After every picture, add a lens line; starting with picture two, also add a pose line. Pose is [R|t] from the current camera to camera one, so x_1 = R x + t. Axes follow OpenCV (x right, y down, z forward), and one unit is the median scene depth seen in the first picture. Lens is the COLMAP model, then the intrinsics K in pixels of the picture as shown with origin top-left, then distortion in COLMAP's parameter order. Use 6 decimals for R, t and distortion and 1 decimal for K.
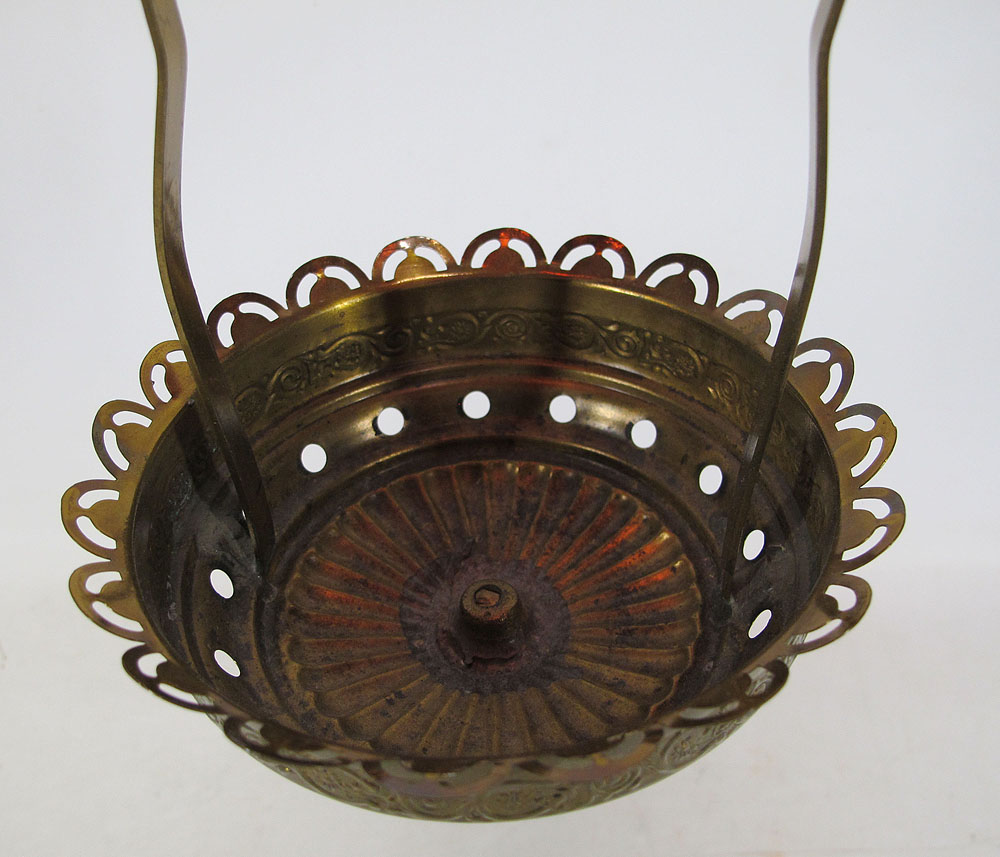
lens RADIAL K [[964.2, 0, 500.8], [0, 964.2, 428.9], [0, 0, 1]] dist [-0.130211, 0.000000]
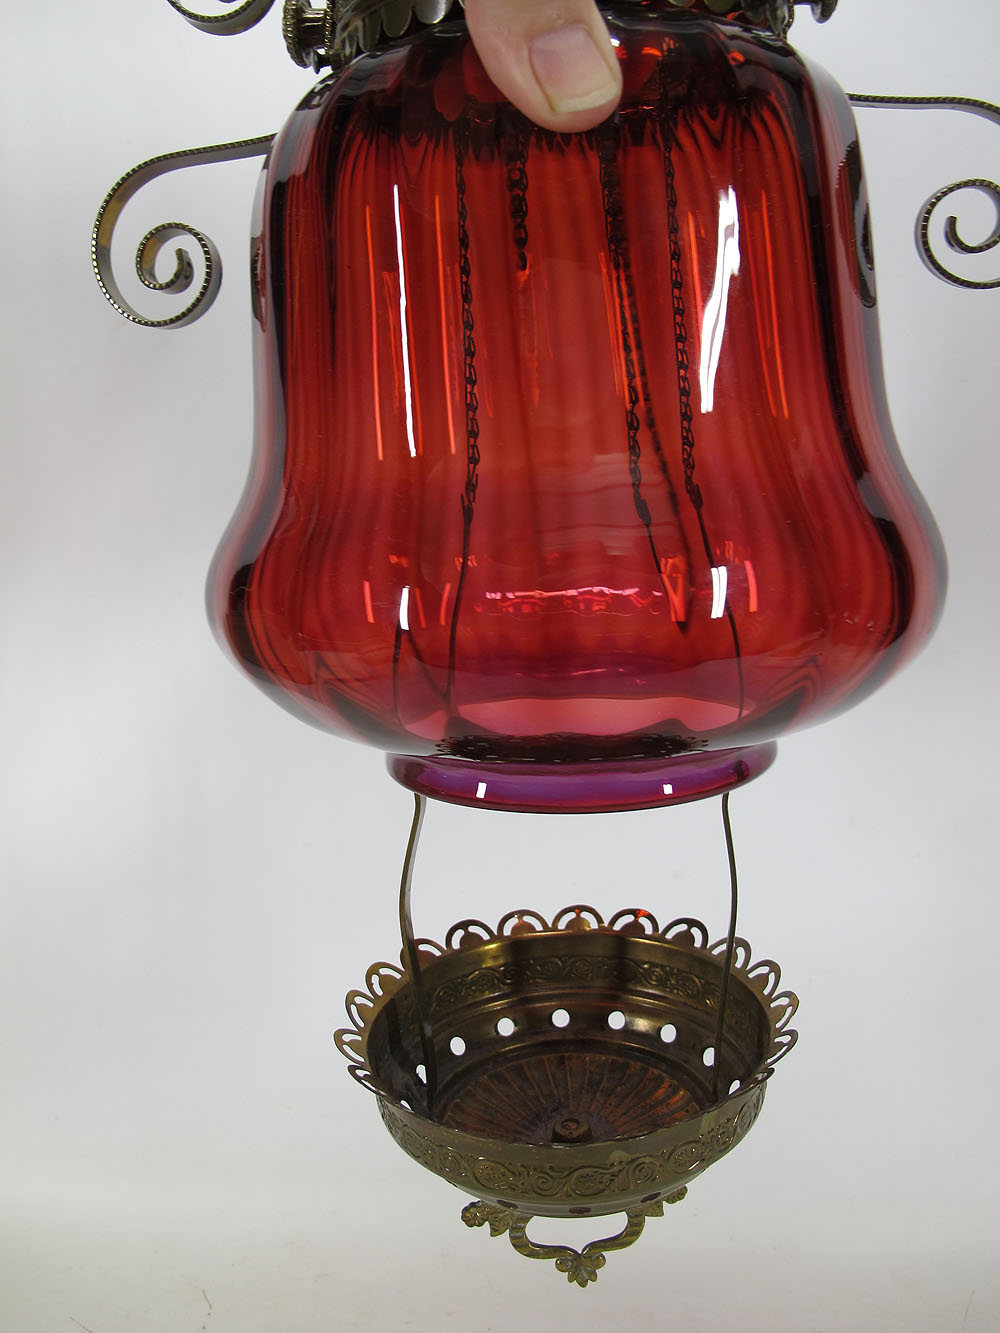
lens RADIAL K [[1091.4, 0, 500.9], [0, 1091.4, 667.2], [0, 0, 1]] dist [-0.050465, -0.000632]
pose [[0.998303, -0.003372, -0.058130, -0.019560], [-0.024077, 0.885067, -0.464840, 0.310272], [0.053017, 0.465451, 0.883484, -0.870356]]
